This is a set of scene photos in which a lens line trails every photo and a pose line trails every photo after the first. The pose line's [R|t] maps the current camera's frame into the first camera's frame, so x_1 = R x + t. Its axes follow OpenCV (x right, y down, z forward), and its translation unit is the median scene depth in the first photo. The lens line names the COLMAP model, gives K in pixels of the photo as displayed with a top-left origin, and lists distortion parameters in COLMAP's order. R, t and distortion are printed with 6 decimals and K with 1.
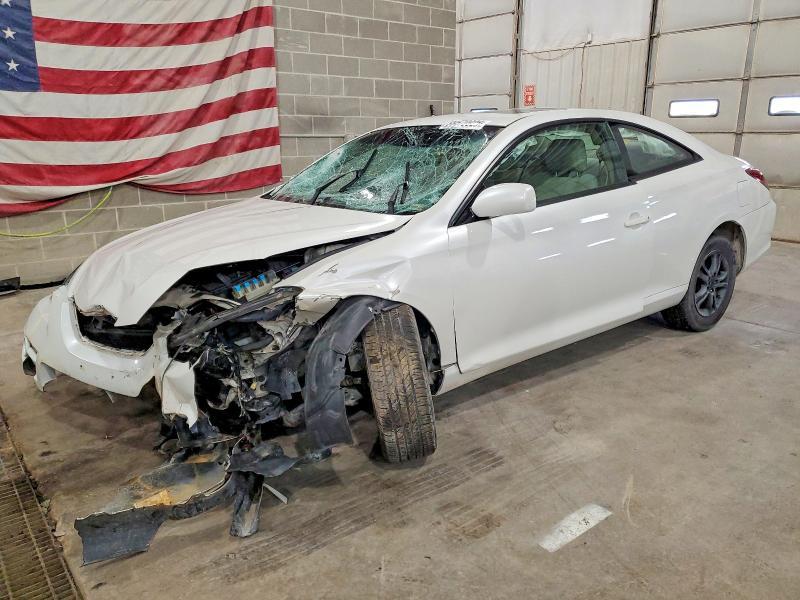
lens RADIAL K [[650.2, 0, 400.0], [0, 650.2, 300.0], [0, 0, 1]] dist [0.030824, -0.008373]
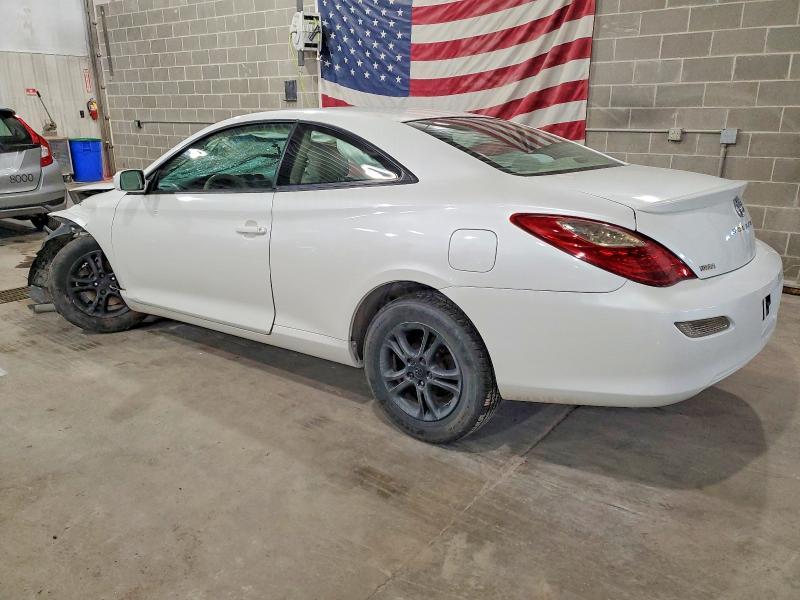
lens RADIAL K [[650.2, 0, 400.0], [0, 650.2, 300.0], [0, 0, 1]] dist [0.030824, -0.008373]
pose [[0.231305, 0.268784, -0.935015, 0.784391], [-0.245890, 0.946026, 0.211121, -0.166575], [0.941295, 0.181078, 0.284912, 0.569104]]
